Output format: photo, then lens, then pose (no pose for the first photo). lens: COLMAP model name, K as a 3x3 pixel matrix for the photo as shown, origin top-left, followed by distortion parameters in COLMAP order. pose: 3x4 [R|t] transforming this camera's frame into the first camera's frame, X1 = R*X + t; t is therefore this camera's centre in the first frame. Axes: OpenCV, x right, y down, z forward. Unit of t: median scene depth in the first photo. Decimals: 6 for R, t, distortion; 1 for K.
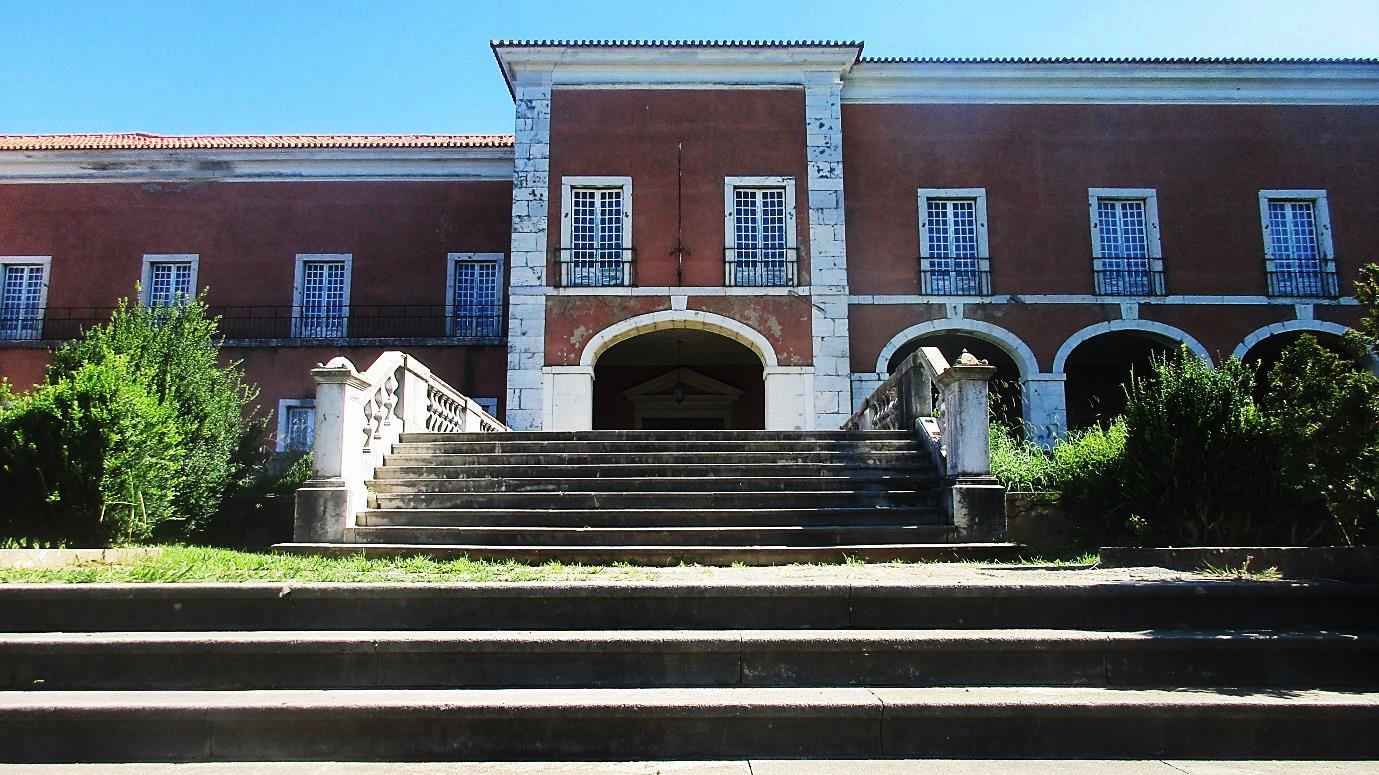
lens RADIAL K [[1042.8, 0, 683.4], [0, 1042.8, 378.5], [0, 0, 1]] dist [0.011998, 0.009511]
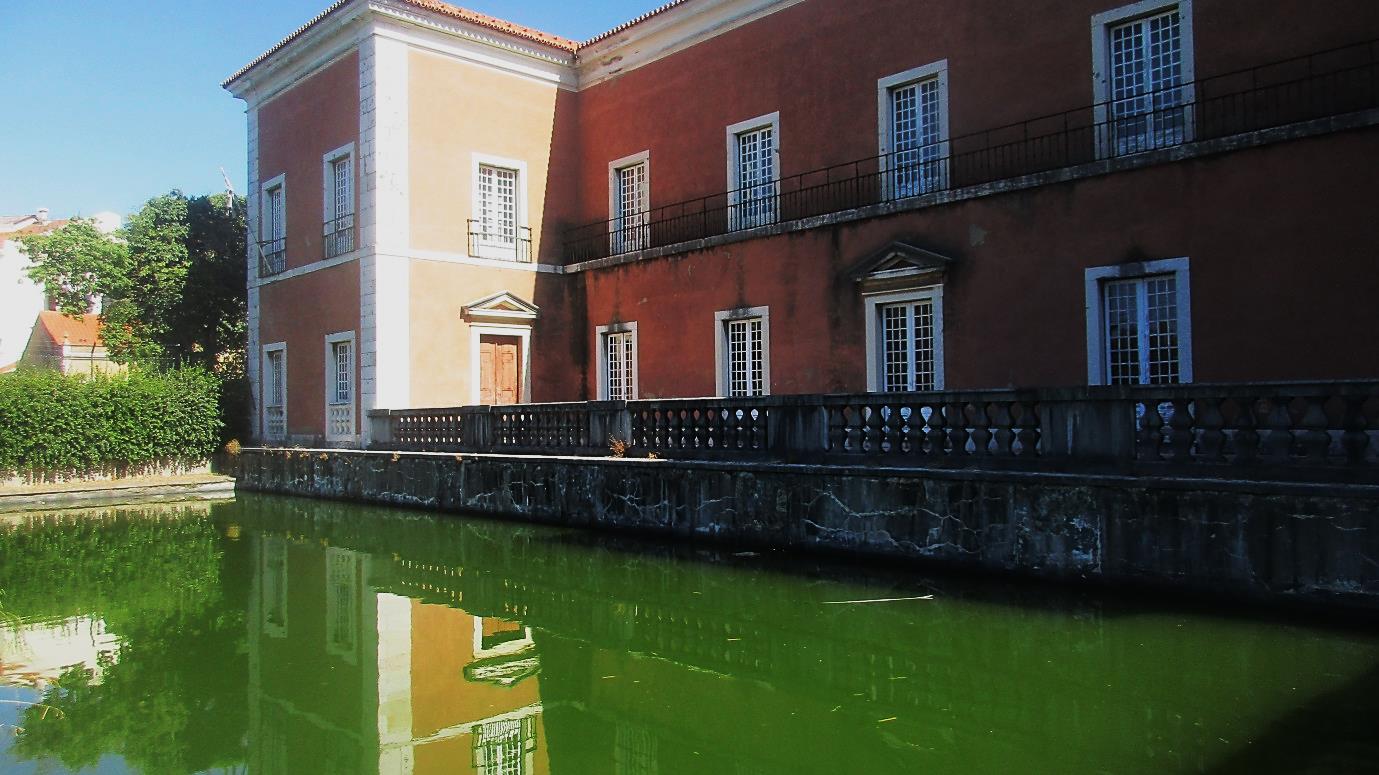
lens RADIAL K [[1042.8, 0, 686.7], [0, 1042.8, 375.0], [0, 0, 1]] dist [0.011998, 0.009511]
pose [[0.695491, -0.035528, -0.717656, -0.140550], [0.140221, 0.986285, 0.087063, -0.004352], [0.704720, -0.161182, 0.690934, 0.493144]]
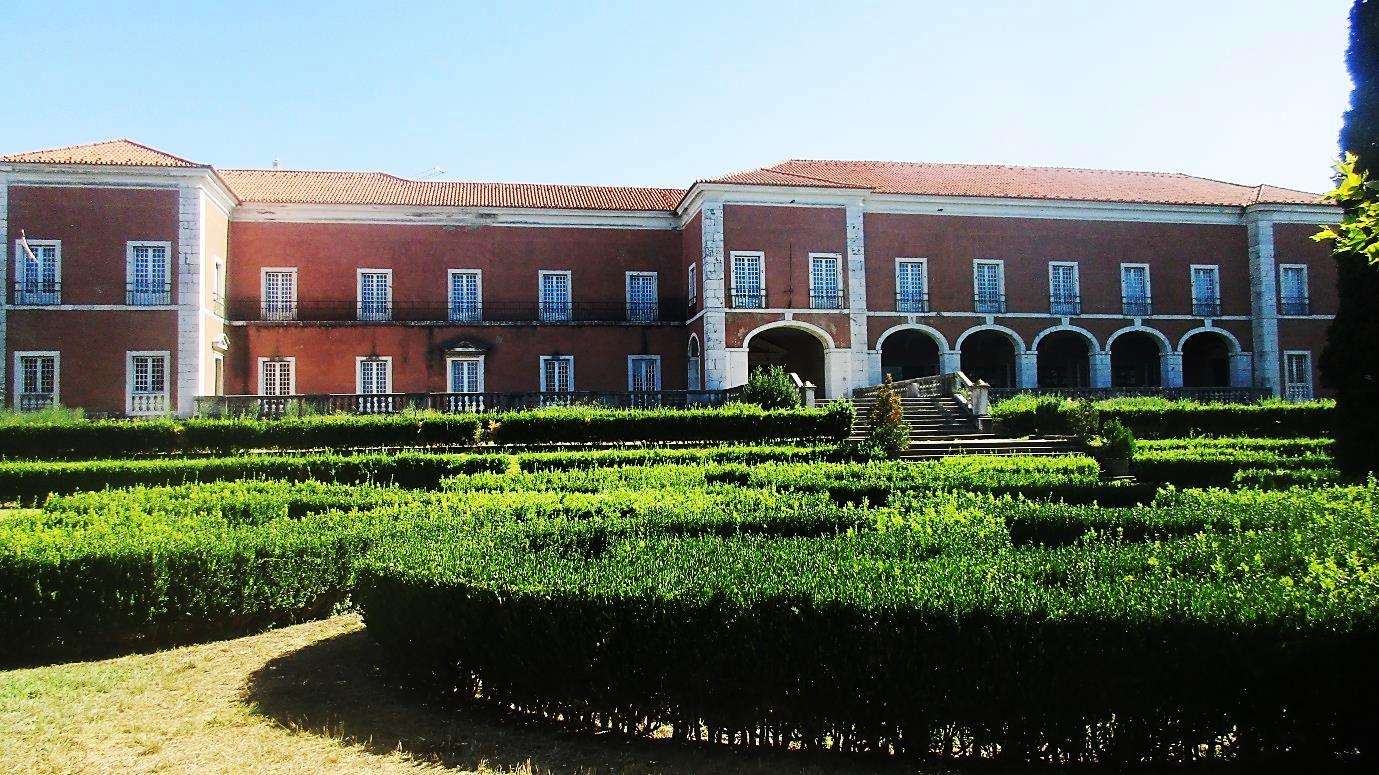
lens RADIAL K [[1087.6, 0, 685.8], [0, 1087.6, 374.5], [0, 0, 1]] dist [0.031546, 0.034355]
pose [[0.977516, -0.002836, 0.210841, -0.628216], [-0.019966, 0.994172, 0.105938, -0.175848], [-0.209913, -0.107766, 0.971763, -1.003716]]
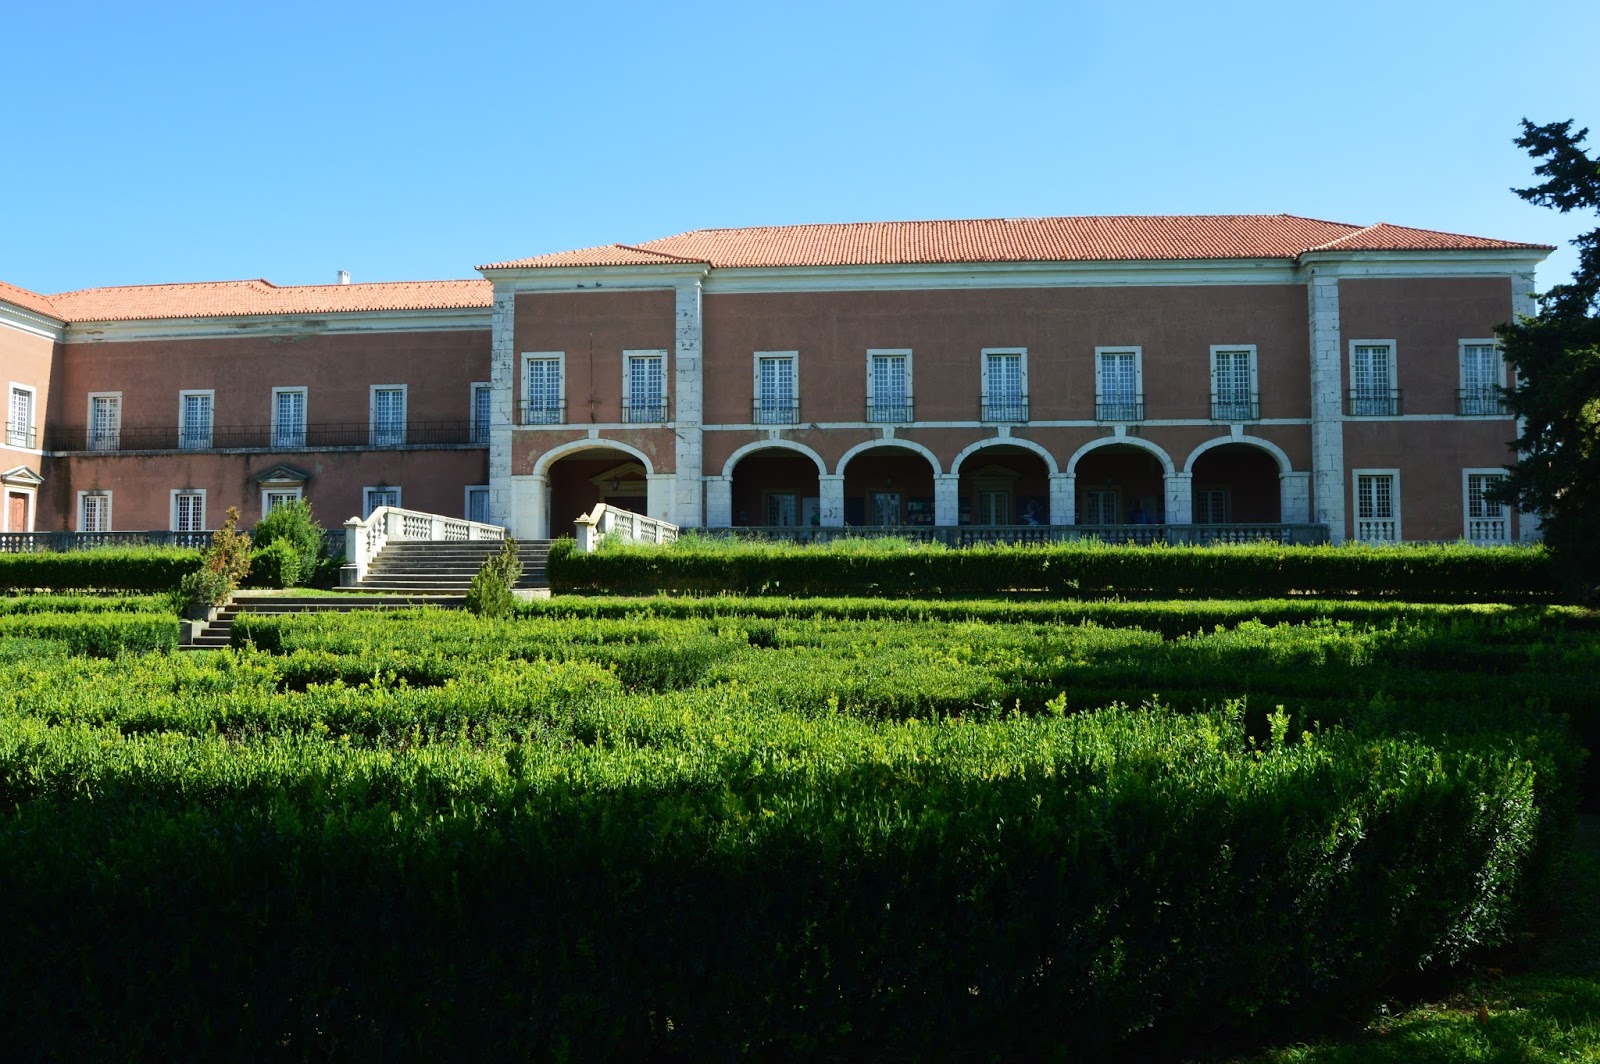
lens RADIAL K [[1355.2, 0, 763.1], [0, 1355.2, 514.9], [0, 0, 1]] dist [-0.045786, 0.015393]
pose [[0.992451, -0.005482, -0.122519, 0.485966], [0.019258, 0.993573, 0.111545, -0.169158], [0.121120, -0.113063, 0.986178, -0.976564]]
